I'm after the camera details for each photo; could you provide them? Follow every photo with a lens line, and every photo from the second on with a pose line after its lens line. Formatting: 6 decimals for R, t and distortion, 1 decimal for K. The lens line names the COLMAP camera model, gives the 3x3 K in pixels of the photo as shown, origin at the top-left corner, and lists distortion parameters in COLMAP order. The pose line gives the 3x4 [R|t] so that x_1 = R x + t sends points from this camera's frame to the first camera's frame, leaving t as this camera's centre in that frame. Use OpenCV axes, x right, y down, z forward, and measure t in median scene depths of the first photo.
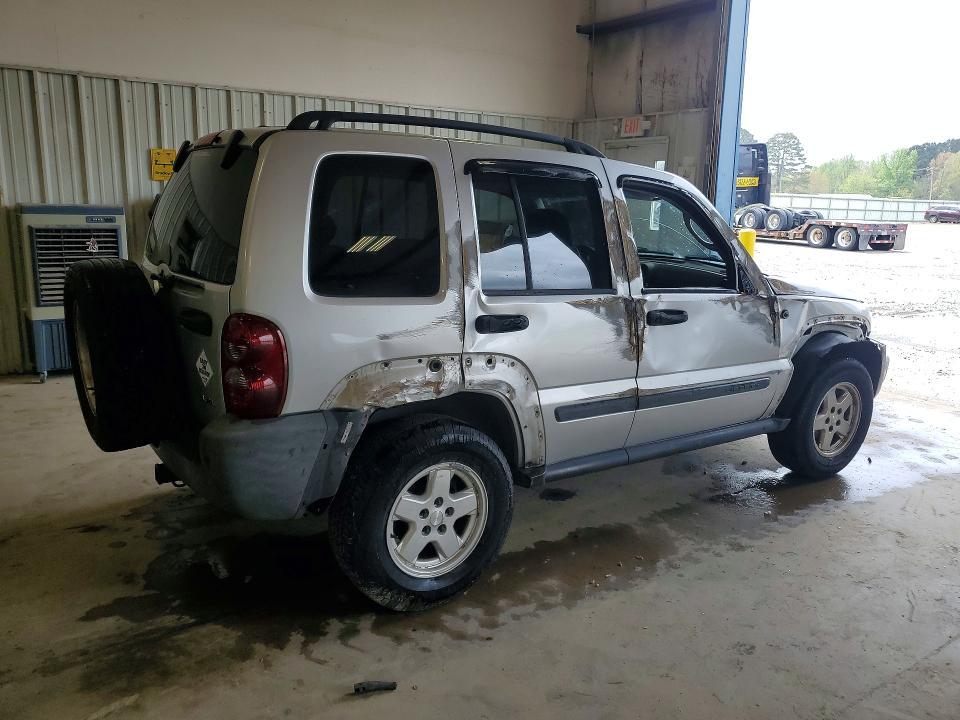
lens RADIAL K [[750.3, 0, 478.5], [0, 750.3, 357.4], [0, 0, 1]] dist [0.009135, 0.000169]
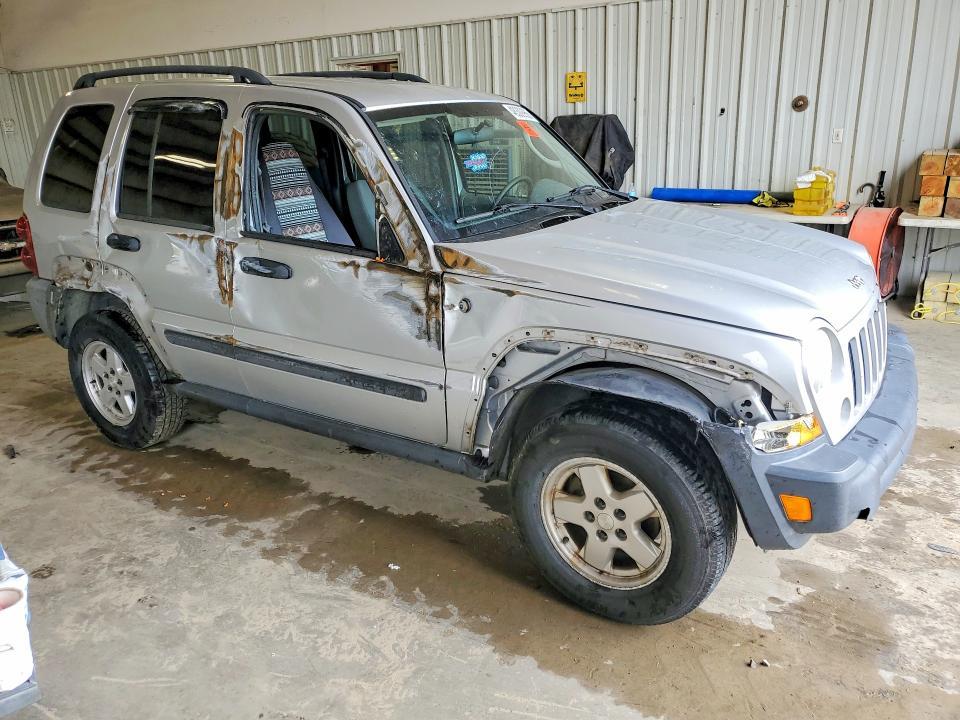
lens RADIAL K [[750.3, 0, 477.9], [0, 750.3, 363.2], [0, 0, 1]] dist [0.009135, 0.000169]
pose [[0.379567, 0.259654, -0.887980, 1.130452], [-0.148477, 0.964463, 0.218552, -0.171769], [0.913172, 0.048890, 0.404631, 0.865737]]
